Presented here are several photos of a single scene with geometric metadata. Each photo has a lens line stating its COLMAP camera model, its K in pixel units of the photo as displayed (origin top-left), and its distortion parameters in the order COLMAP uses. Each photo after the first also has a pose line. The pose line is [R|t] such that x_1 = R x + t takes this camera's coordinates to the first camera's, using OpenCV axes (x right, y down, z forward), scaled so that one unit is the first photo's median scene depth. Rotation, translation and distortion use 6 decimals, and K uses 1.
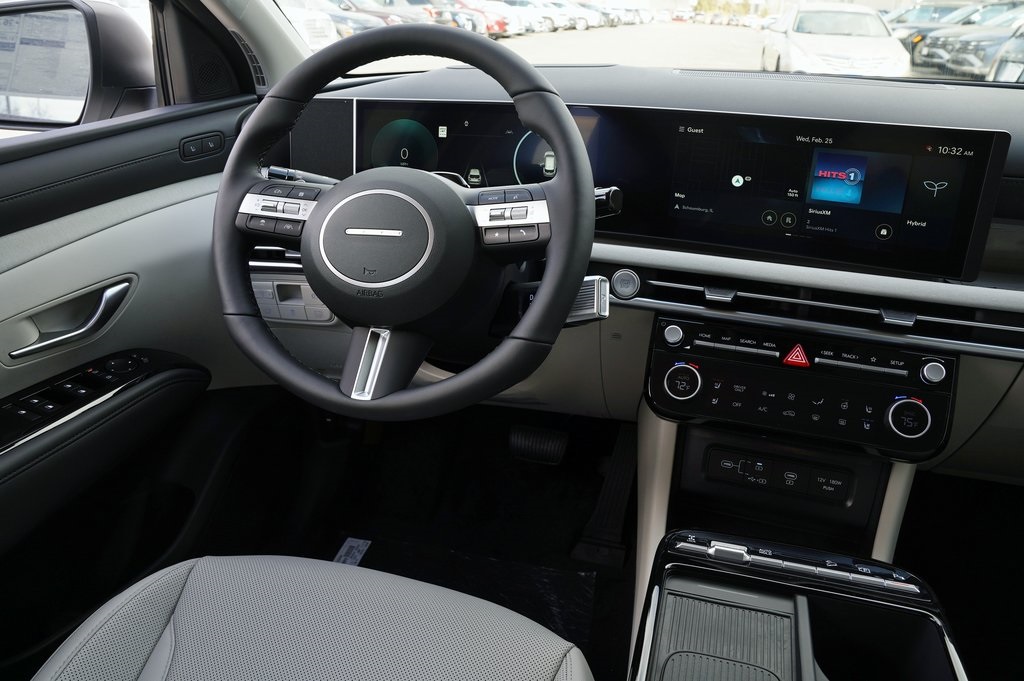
lens RADIAL K [[713.4, 0, 511.0], [0, 713.4, 336.3], [0, 0, 1]] dist [-0.116922, 0.065994]
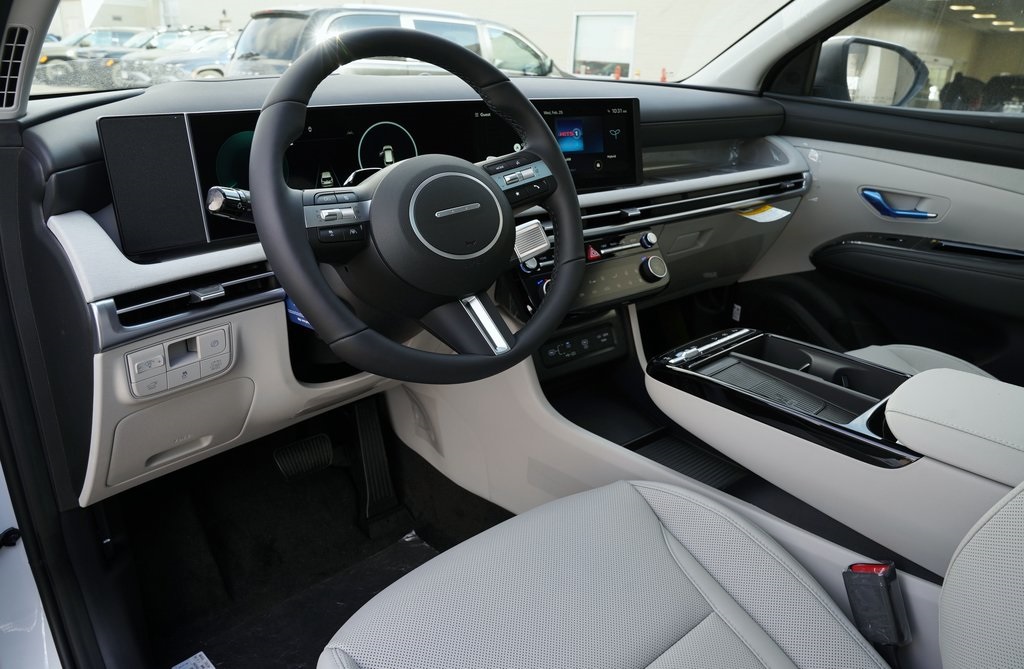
lens RADIAL K [[721.8, 0, 521.3], [0, 721.8, 335.6], [0, 0, 1]] dist [-0.092390, 0.042418]
pose [[0.504437, -0.305496, 0.807599, -0.966930], [0.337265, 0.930728, 0.141412, -0.077114], [-0.794855, 0.201042, 0.572527, 0.269587]]
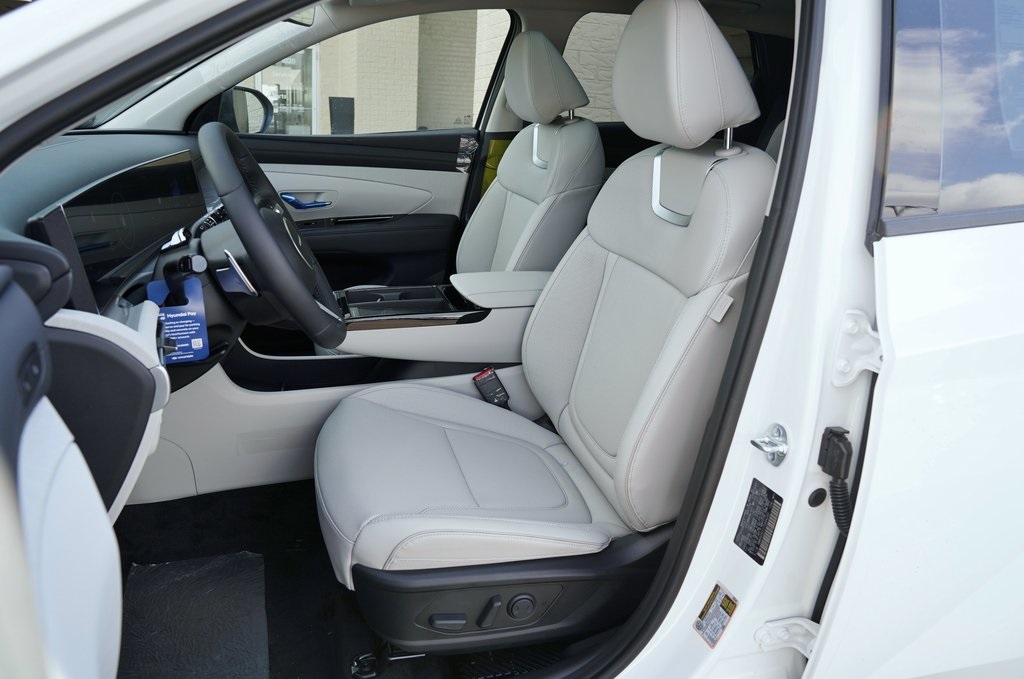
lens RADIAL K [[713.4, 0, 513.2], [0, 713.4, 340.9], [0, 0, 1]] dist [-0.116922, 0.065994]
pose [[-0.556317, -0.302833, 0.773824, -1.627292], [0.303577, 0.792795, 0.528505, -0.612905], [-0.773533, 0.528931, -0.349112, 1.175978]]
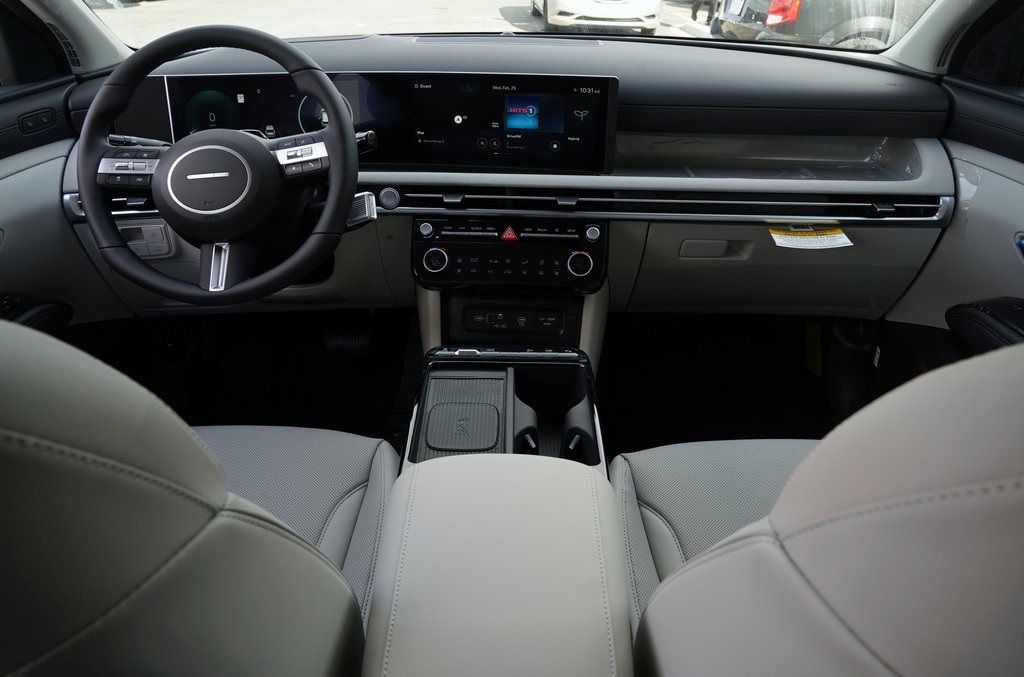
lens RADIAL K [[713.4, 0, 513.2], [0, 713.4, 334.3], [0, 0, 1]] dist [-0.116922, 0.065994]
pose [[0.957151, -0.135977, 0.255681, -0.001906], [0.117110, 0.989240, 0.087694, 0.107704], [-0.264854, -0.053993, 0.962776, -0.477941]]
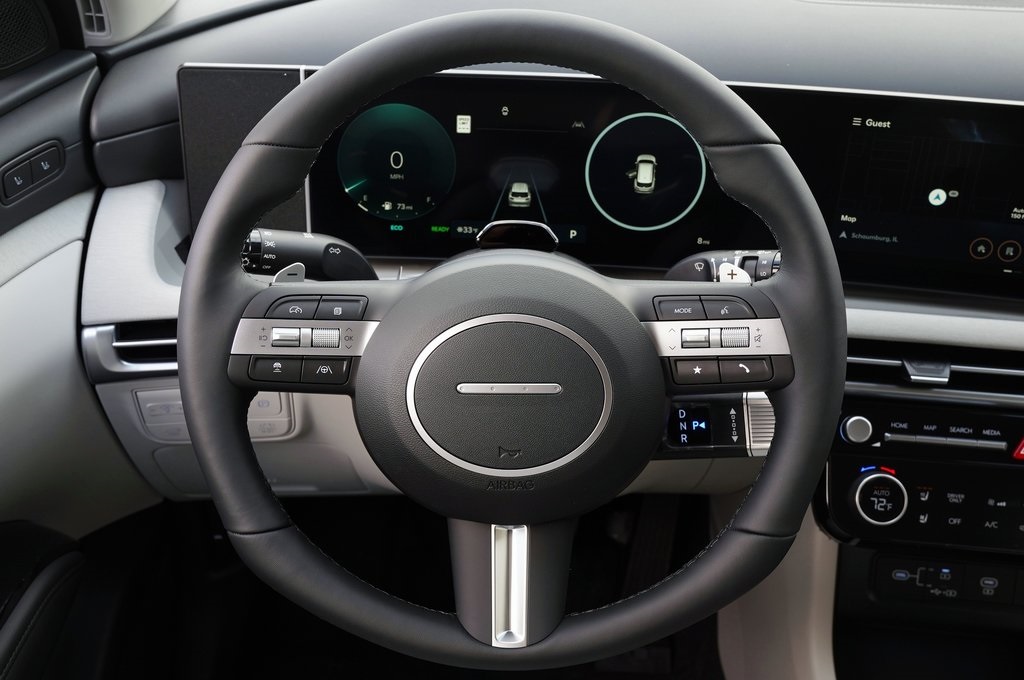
lens RADIAL K [[1041.9, 0, 512.9], [0, 1041.9, 354.2], [0, 0, 1]] dist [-0.008278, 0.000000]
pose [[0.965205, -0.115847, 0.234432, -0.342858], [0.081328, 0.985041, 0.151921, -0.268743], [-0.248524, -0.127569, 0.960188, 0.118530]]
